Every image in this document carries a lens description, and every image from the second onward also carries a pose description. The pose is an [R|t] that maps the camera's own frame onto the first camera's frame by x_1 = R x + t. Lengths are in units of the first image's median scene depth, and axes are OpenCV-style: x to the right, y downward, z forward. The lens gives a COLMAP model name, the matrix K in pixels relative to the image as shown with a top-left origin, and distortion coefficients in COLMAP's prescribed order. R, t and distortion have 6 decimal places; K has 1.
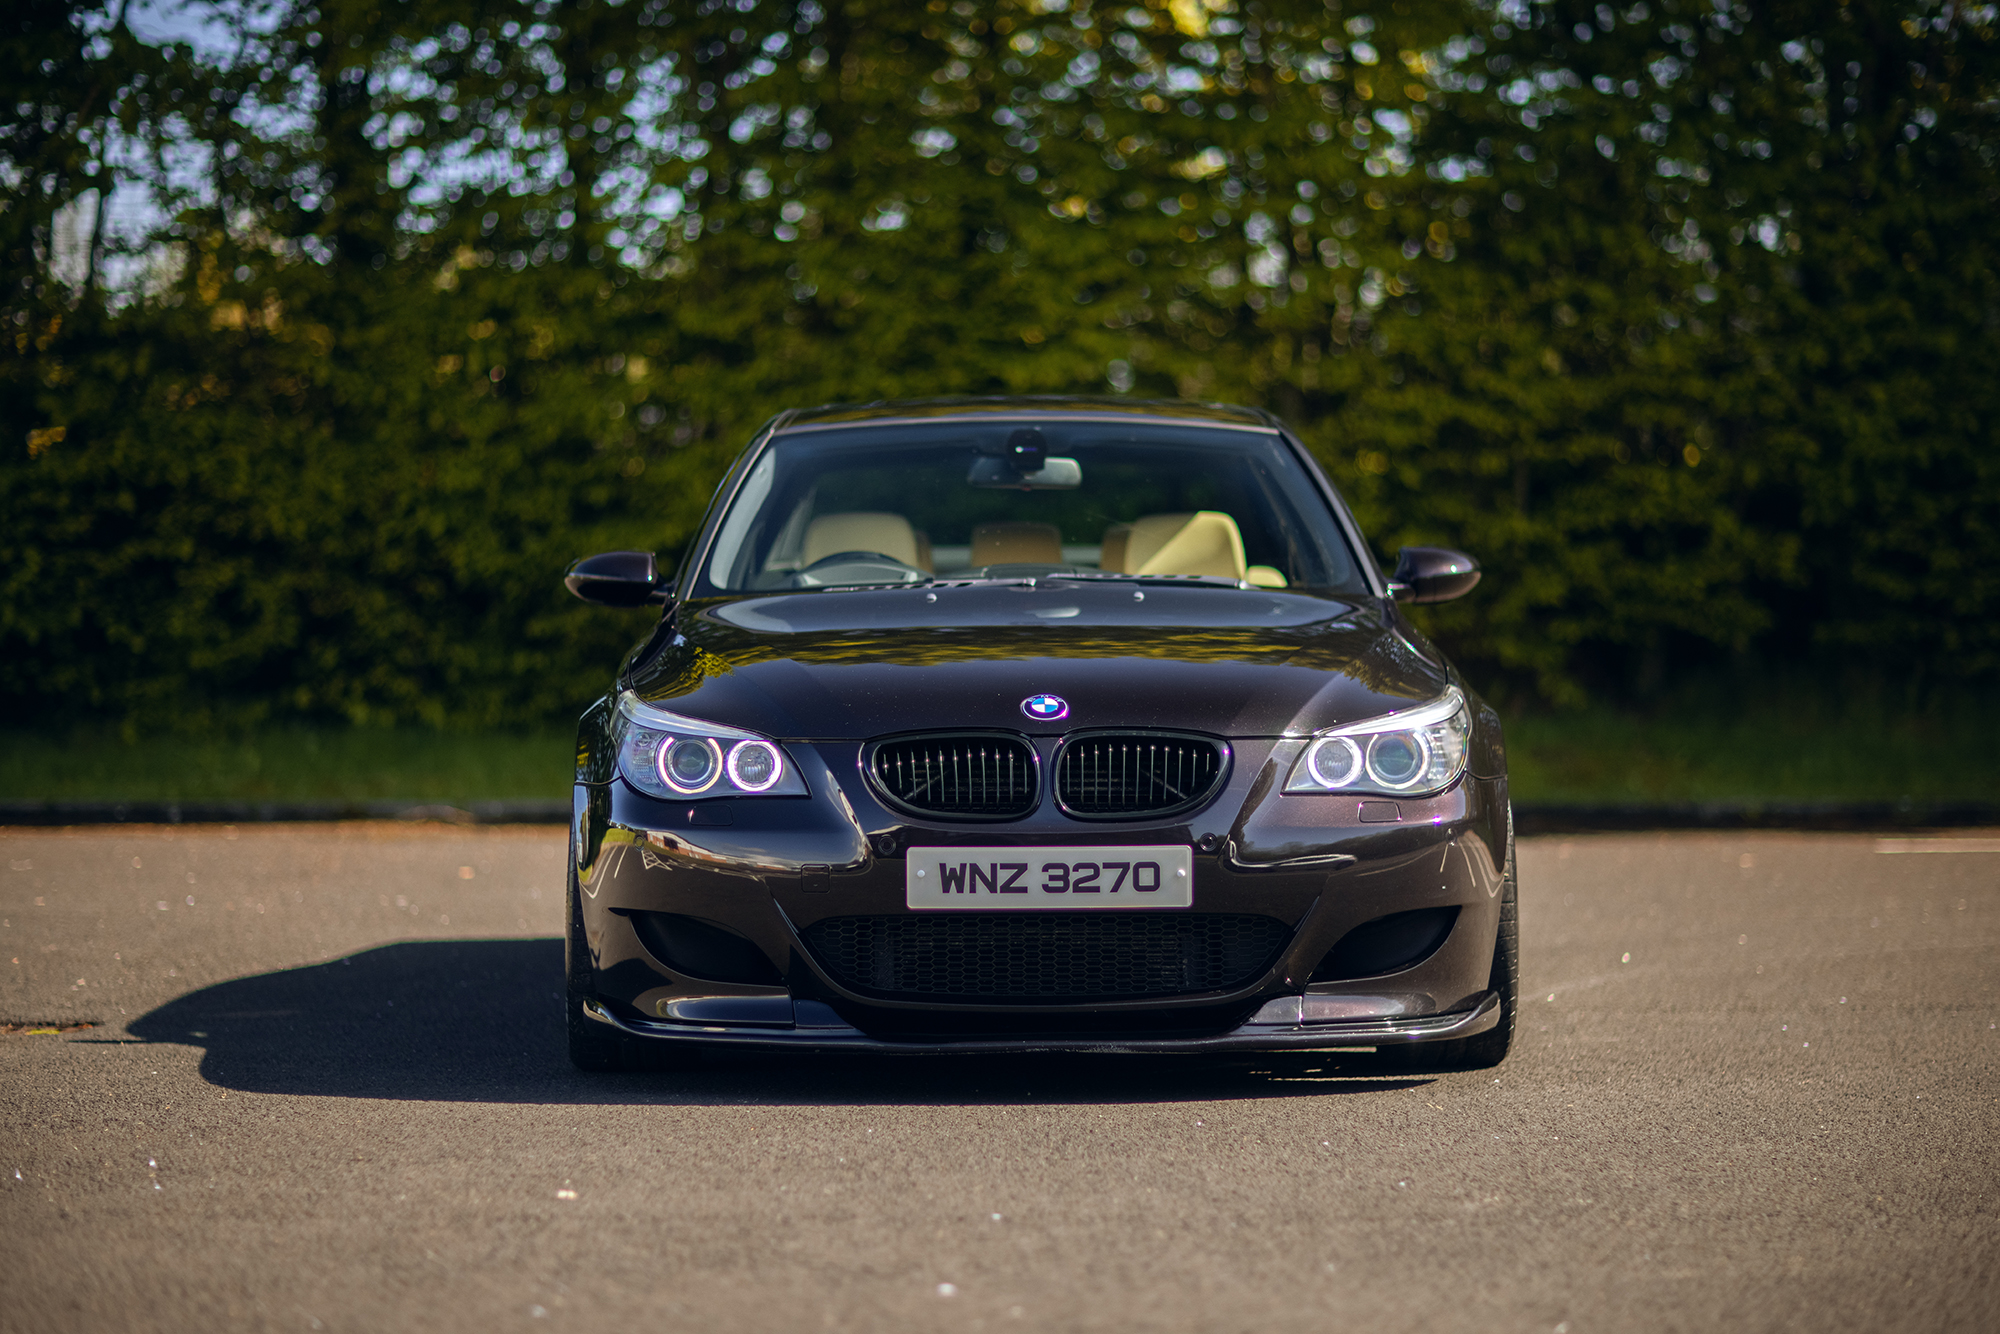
lens RADIAL K [[4807.9, 0, 998.6], [0, 4807.9, 676.5], [0, 0, 1]] dist [-0.072056, 0.000000]
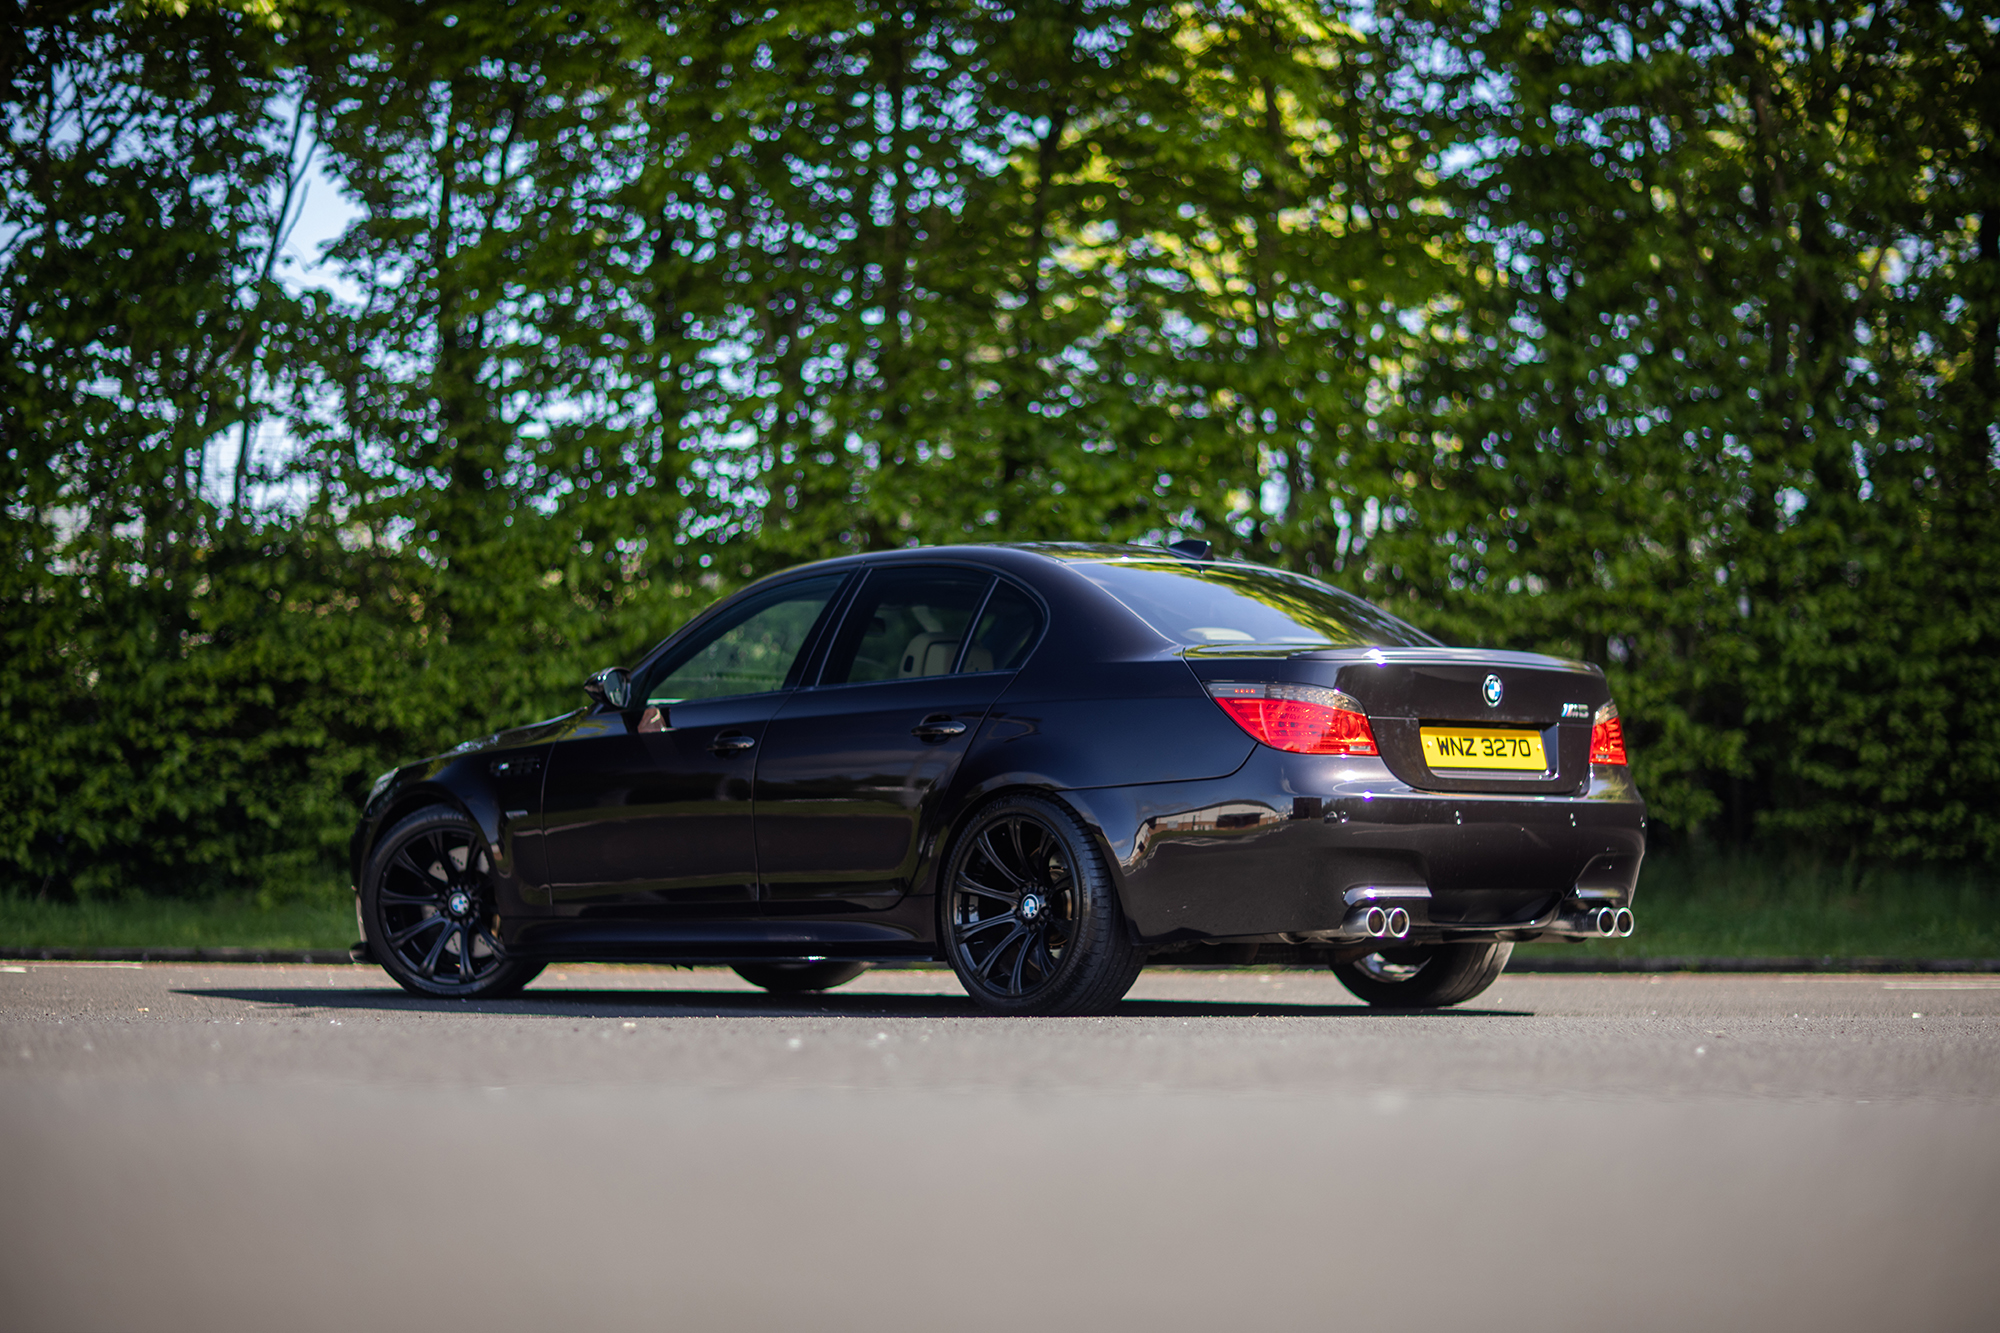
lens RADIAL K [[4807.9, 0, 1001.5], [0, 4807.9, 664.6], [0, 0, 1]] dist [-0.072056, 0.000000]
pose [[0.999866, 0.004227, -0.015808, 0.010139], [-0.005253, 0.997843, -0.065432, 0.030285], [0.015497, 0.065506, 0.997732, -0.133426]]
